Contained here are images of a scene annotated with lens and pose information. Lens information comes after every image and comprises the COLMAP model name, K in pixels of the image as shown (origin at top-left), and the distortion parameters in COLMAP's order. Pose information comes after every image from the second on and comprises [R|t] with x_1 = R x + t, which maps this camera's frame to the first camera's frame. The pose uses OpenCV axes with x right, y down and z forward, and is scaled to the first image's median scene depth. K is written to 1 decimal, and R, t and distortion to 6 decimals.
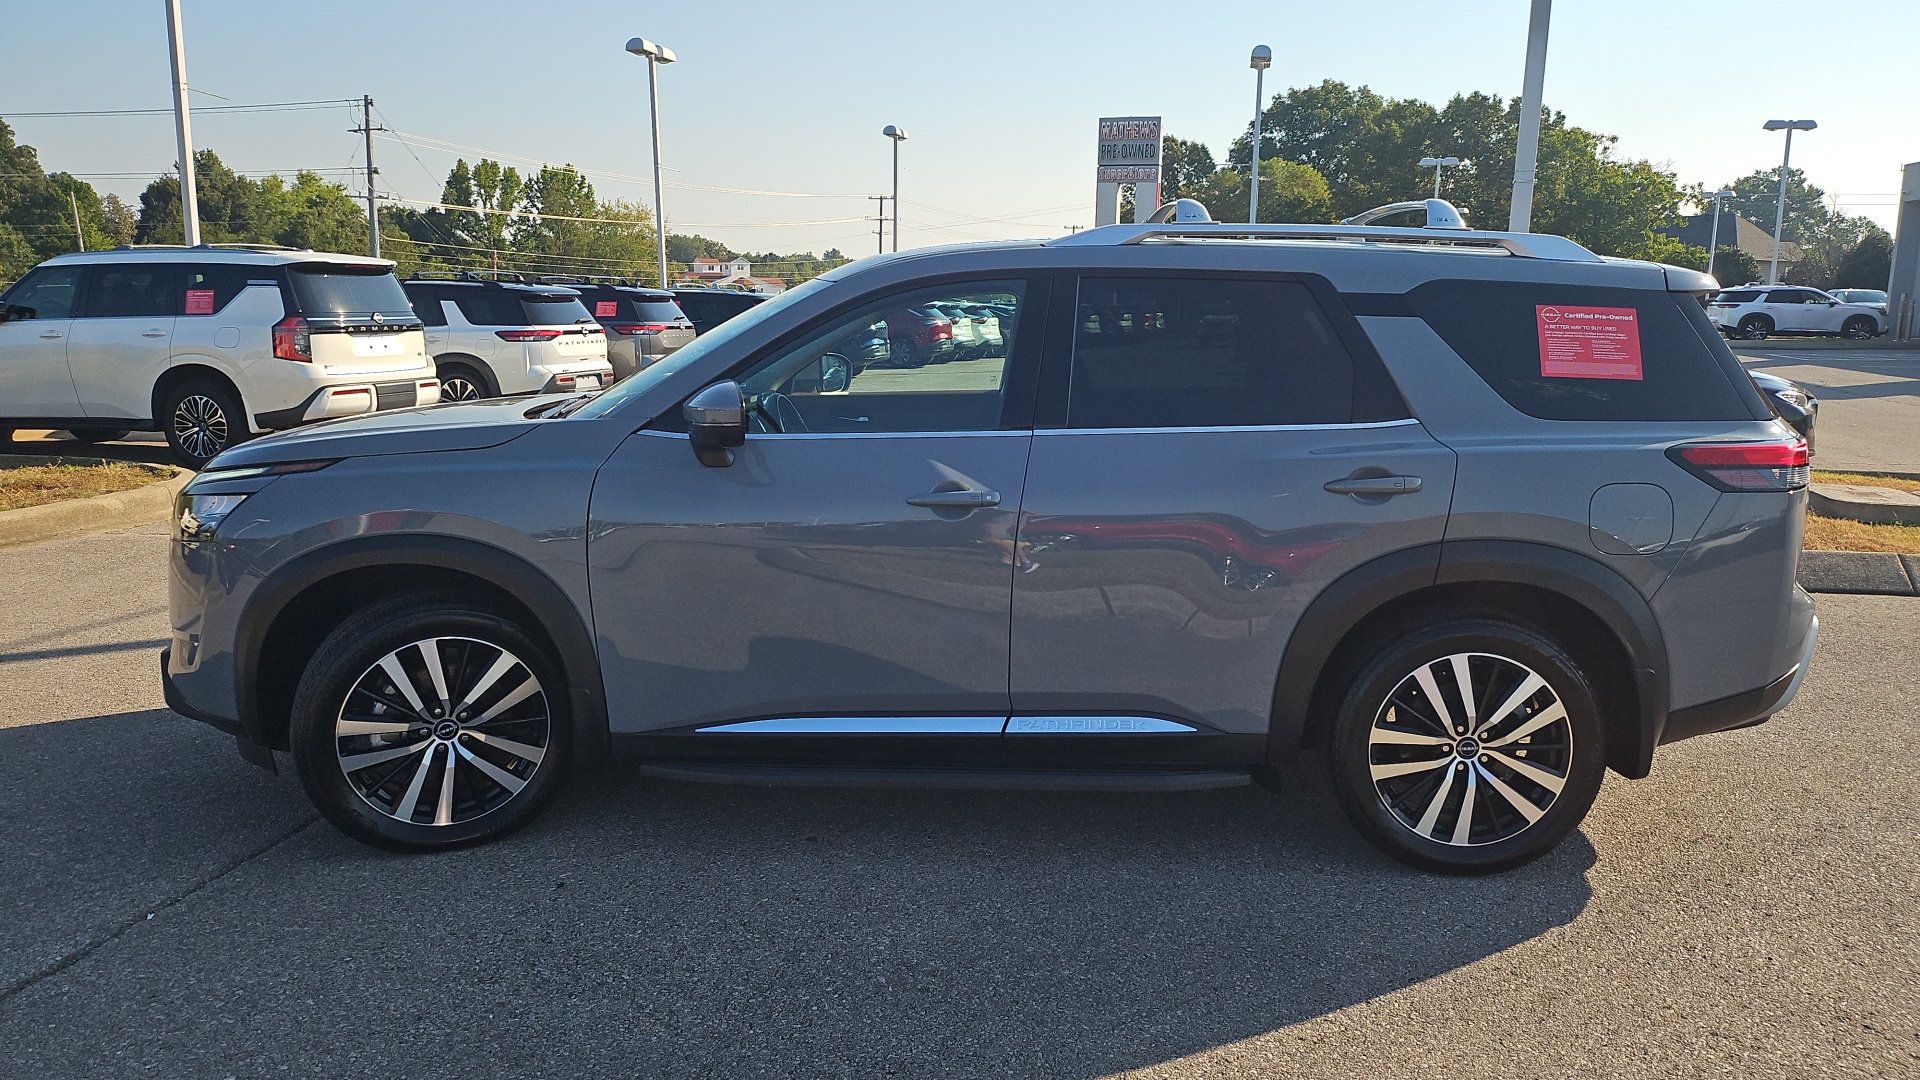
lens RADIAL K [[1379.9, 0, 970.0], [0, 1379.9, 531.4], [0, 0, 1]] dist [0.052656, -0.000654]
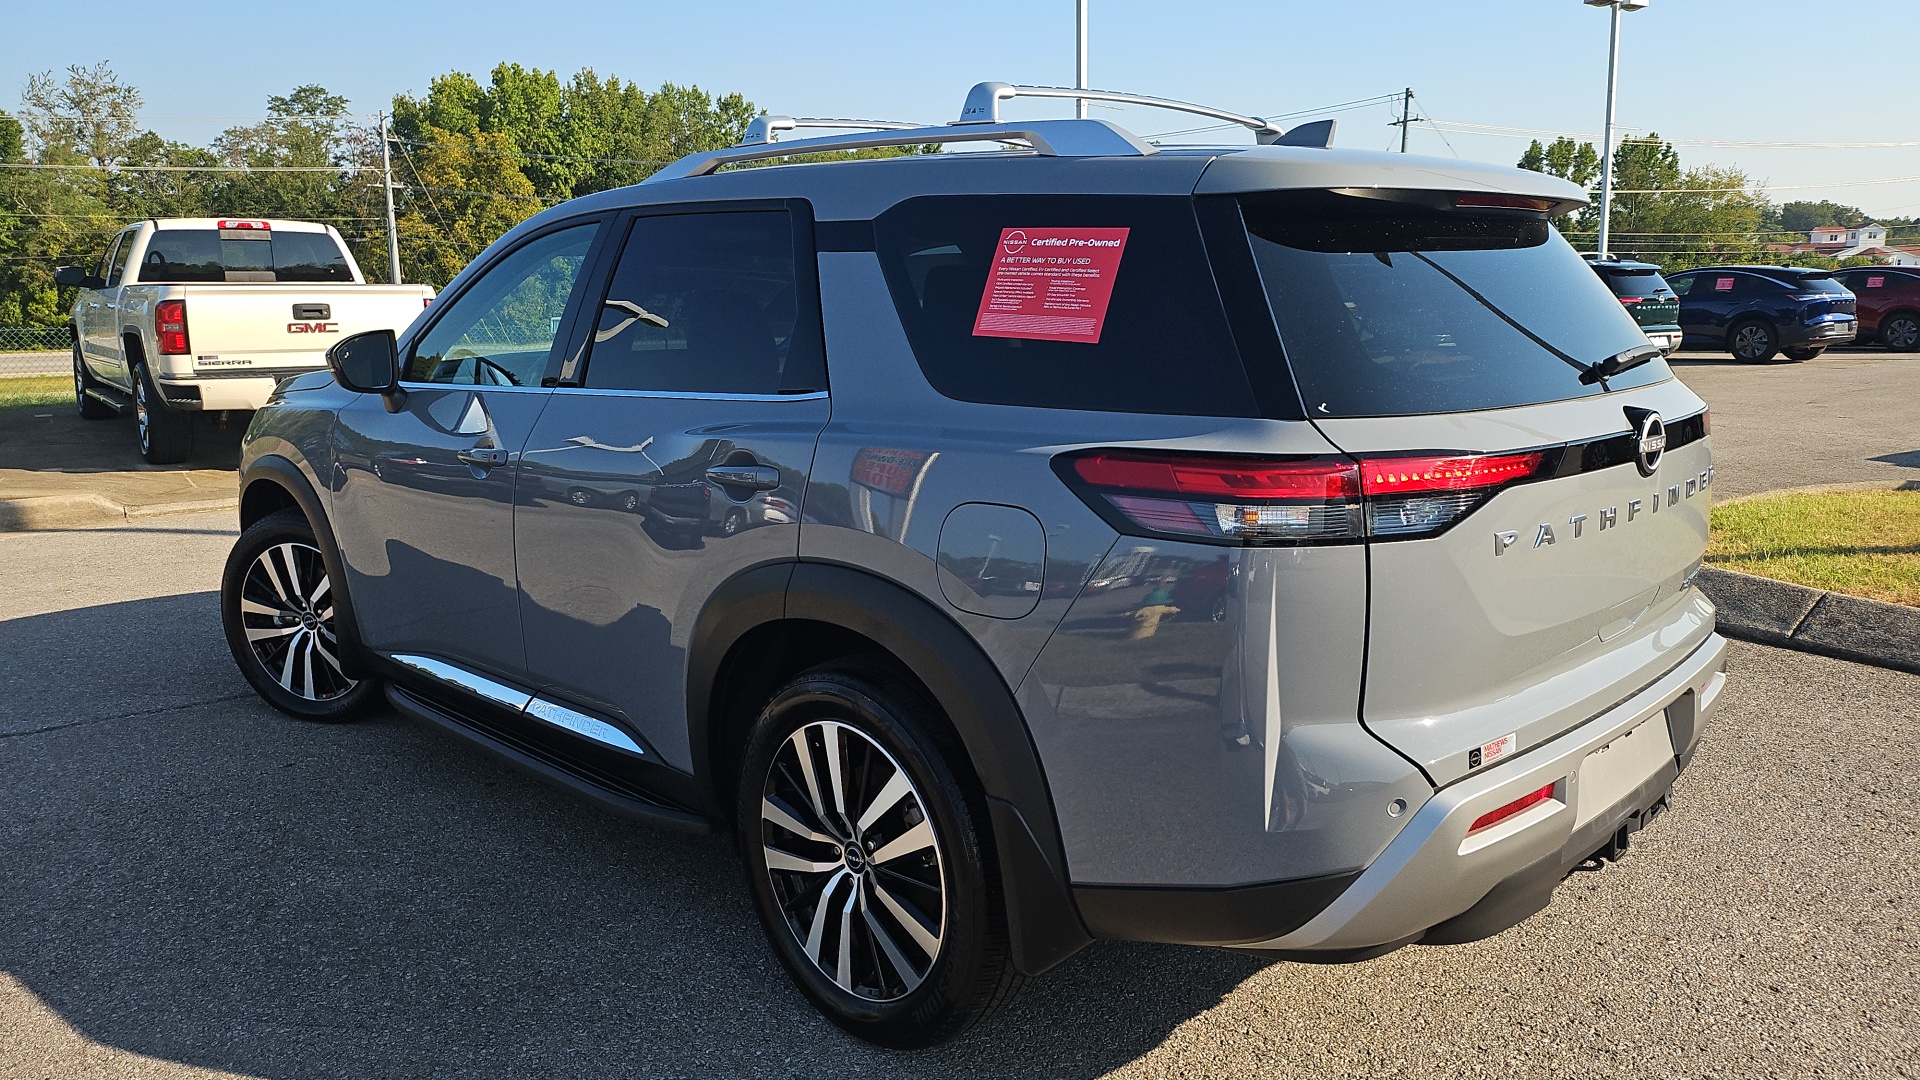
lens RADIAL K [[1355.8, 0, 974.6], [0, 1355.8, 535.6], [0, 0, 1]] dist [0.056177, -0.046016]
pose [[0.731903, 0.106822, -0.672983, 0.844777], [-0.095315, 0.993975, 0.054113, -0.050830], [0.674709, 0.024540, 0.737675, 0.517986]]
